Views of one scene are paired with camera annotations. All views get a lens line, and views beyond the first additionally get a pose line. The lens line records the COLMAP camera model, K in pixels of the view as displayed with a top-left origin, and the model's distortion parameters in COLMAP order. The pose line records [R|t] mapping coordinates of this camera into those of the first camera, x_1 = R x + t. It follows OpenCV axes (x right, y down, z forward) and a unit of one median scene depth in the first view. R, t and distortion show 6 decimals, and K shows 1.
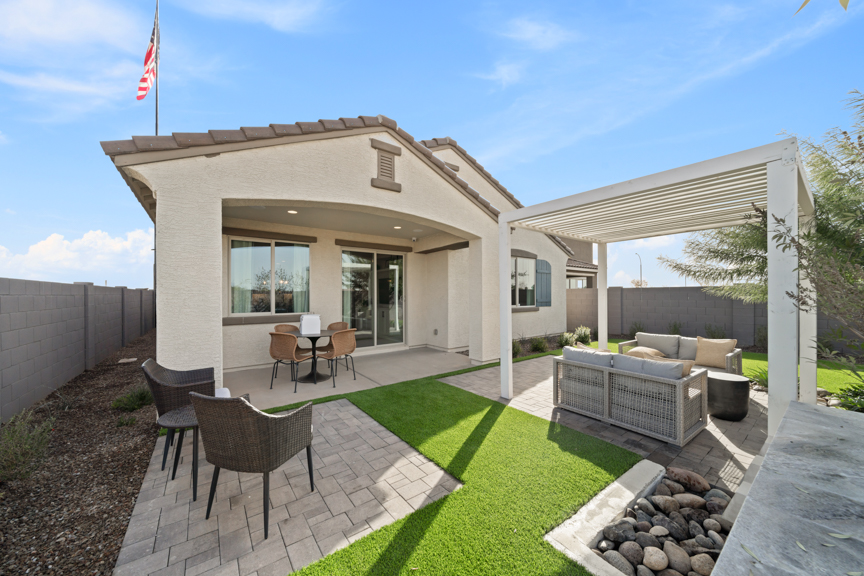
lens RADIAL K [[303.9, 0, 425.1], [0, 303.9, 296.4], [0, 0, 1]] dist [-0.001123, -0.000043]
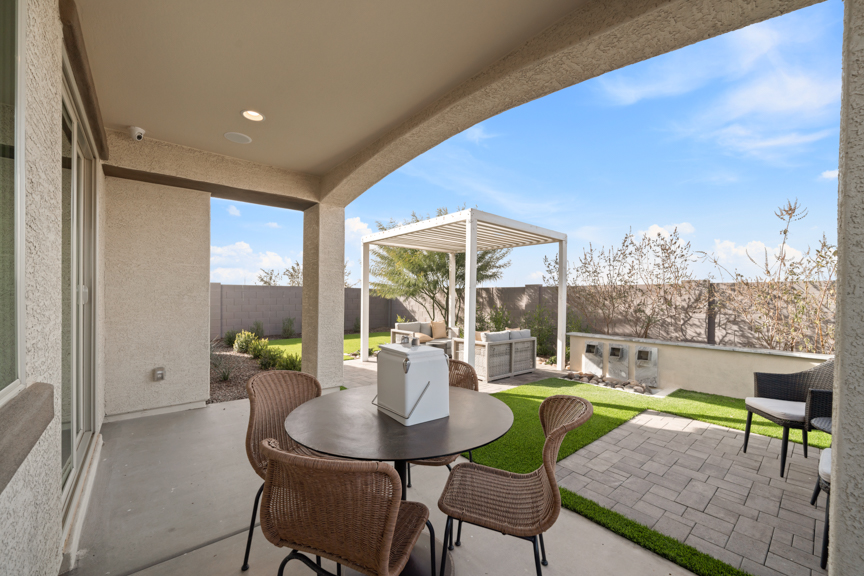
lens RADIAL K [[338.7, 0, 432.0], [0, 338.7, 288.0], [0, 0, 1]] dist [0.001110, 0.000069]
pose [[-0.071571, 0.023766, 0.997152, -1.084474], [0.000621, 0.999717, -0.023783, 0.019055], [-0.997435, -0.001083, -0.071565, 1.549690]]
